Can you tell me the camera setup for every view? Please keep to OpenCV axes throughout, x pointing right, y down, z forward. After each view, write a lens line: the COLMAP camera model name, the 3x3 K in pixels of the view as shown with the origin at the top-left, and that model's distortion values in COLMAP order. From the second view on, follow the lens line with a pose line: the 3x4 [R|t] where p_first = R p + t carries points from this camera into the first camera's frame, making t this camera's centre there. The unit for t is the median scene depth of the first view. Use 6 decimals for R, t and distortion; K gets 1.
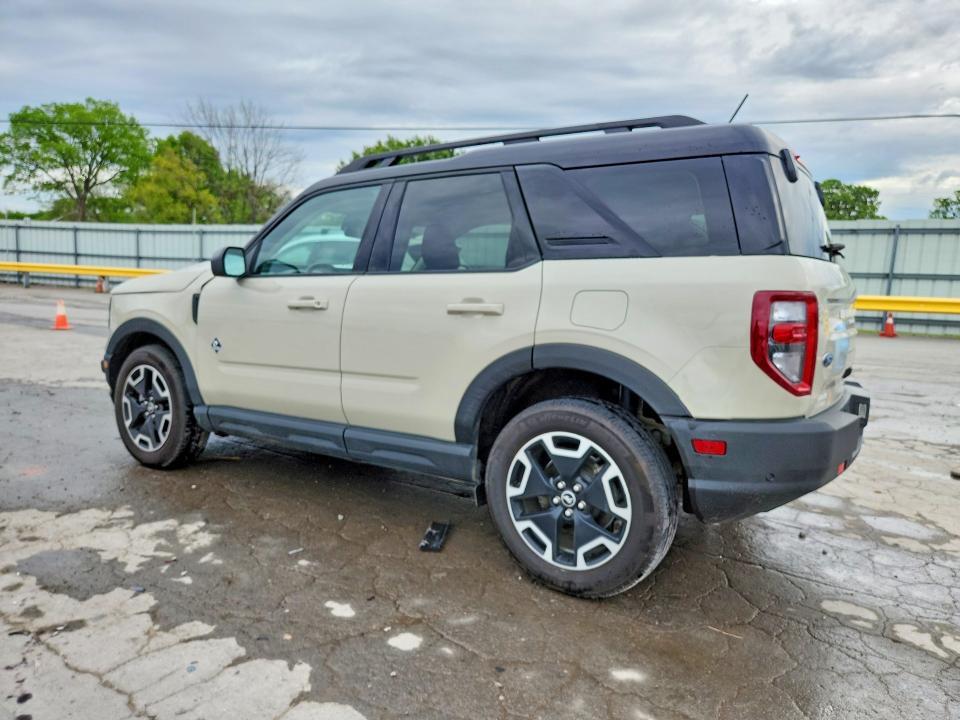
lens RADIAL K [[662.8, 0, 487.0], [0, 662.8, 356.8], [0, 0, 1]] dist [0.021457, -0.012134]
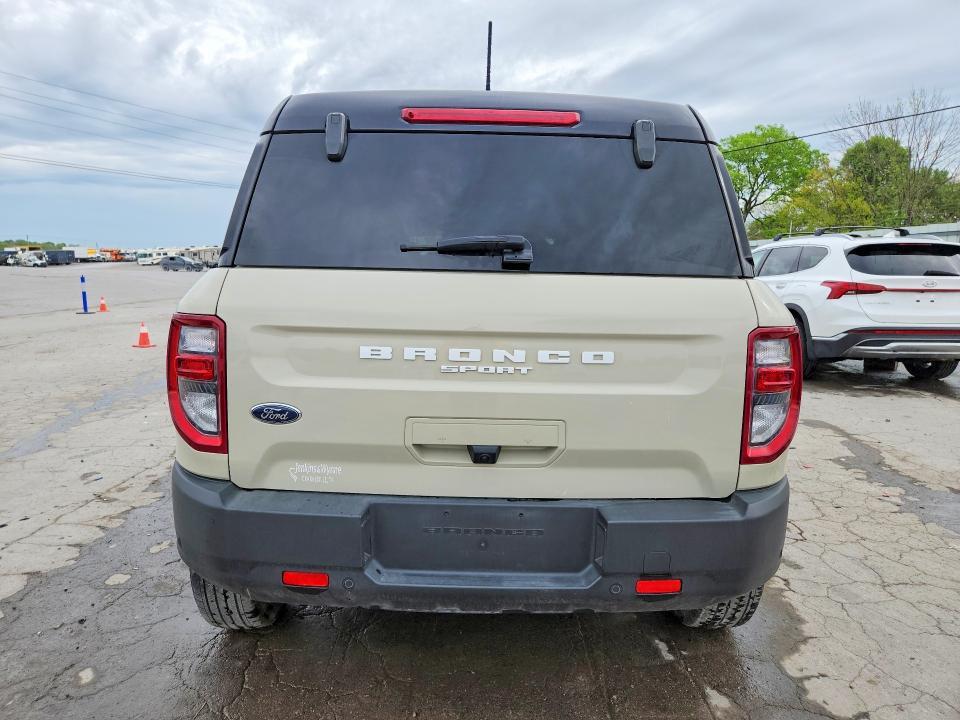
lens RADIAL K [[662.8, 0, 473.0], [0, 662.8, 356.4], [0, 0, 1]] dist [0.021457, -0.012134]
pose [[0.549368, 0.083157, -0.831433, 1.147138], [-0.100969, 0.994351, 0.032737, -0.095070], [0.829458, 0.065964, 0.554660, 0.746139]]
